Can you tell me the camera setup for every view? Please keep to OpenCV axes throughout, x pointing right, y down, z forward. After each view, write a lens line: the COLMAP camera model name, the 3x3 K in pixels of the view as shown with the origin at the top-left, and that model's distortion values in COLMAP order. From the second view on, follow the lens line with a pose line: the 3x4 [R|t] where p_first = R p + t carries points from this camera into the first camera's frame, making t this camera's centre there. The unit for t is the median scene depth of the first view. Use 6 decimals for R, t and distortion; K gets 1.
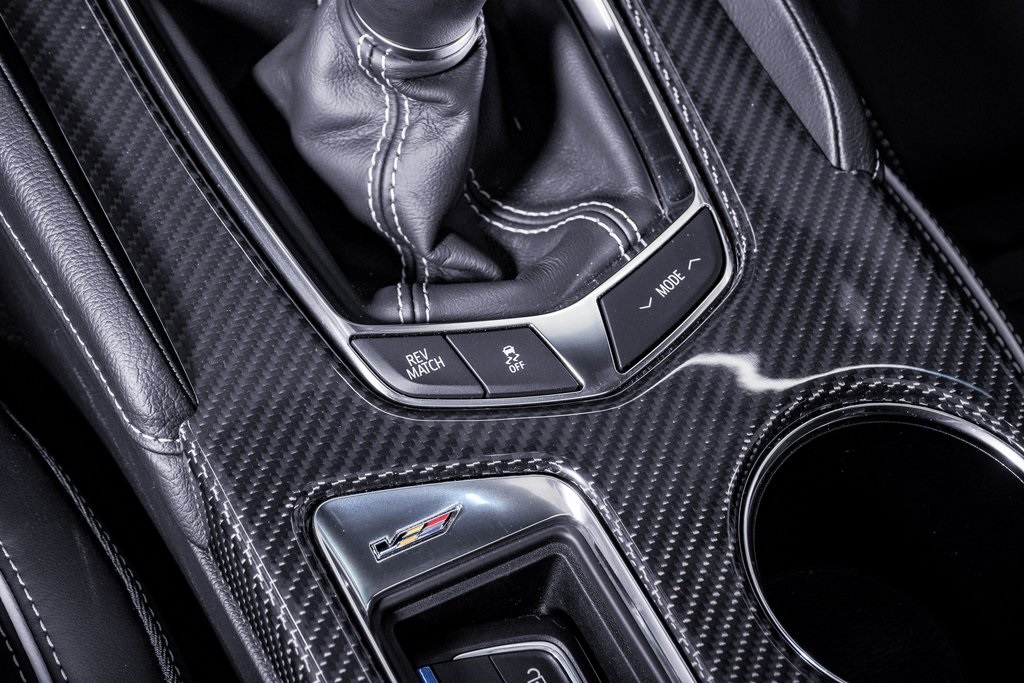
lens RADIAL K [[1821.8, 0, 518.5], [0, 1821.8, 336.3], [0, 0, 1]] dist [0.046296, 0.000000]
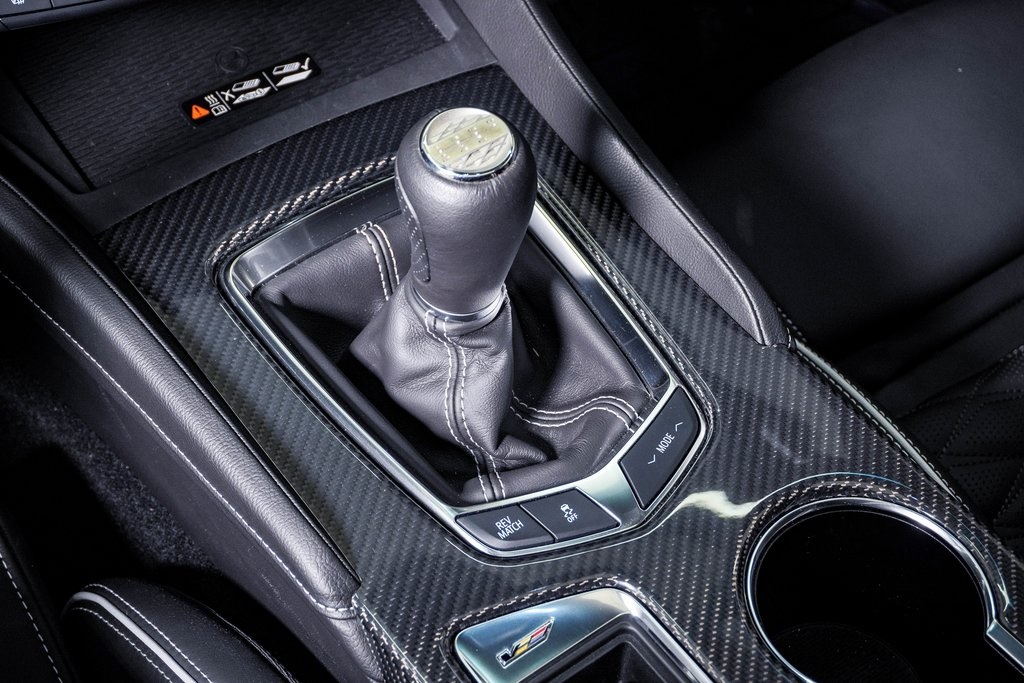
lens RADIAL K [[1488.6, 0, 509.5], [0, 1488.6, 346.4], [0, 0, 1]] dist [0.017289, 0.000000]
pose [[0.985236, -0.170132, 0.019097, -0.047993], [0.171197, 0.978310, -0.116627, 0.012484], [0.001159, 0.118175, 0.992992, -0.178212]]
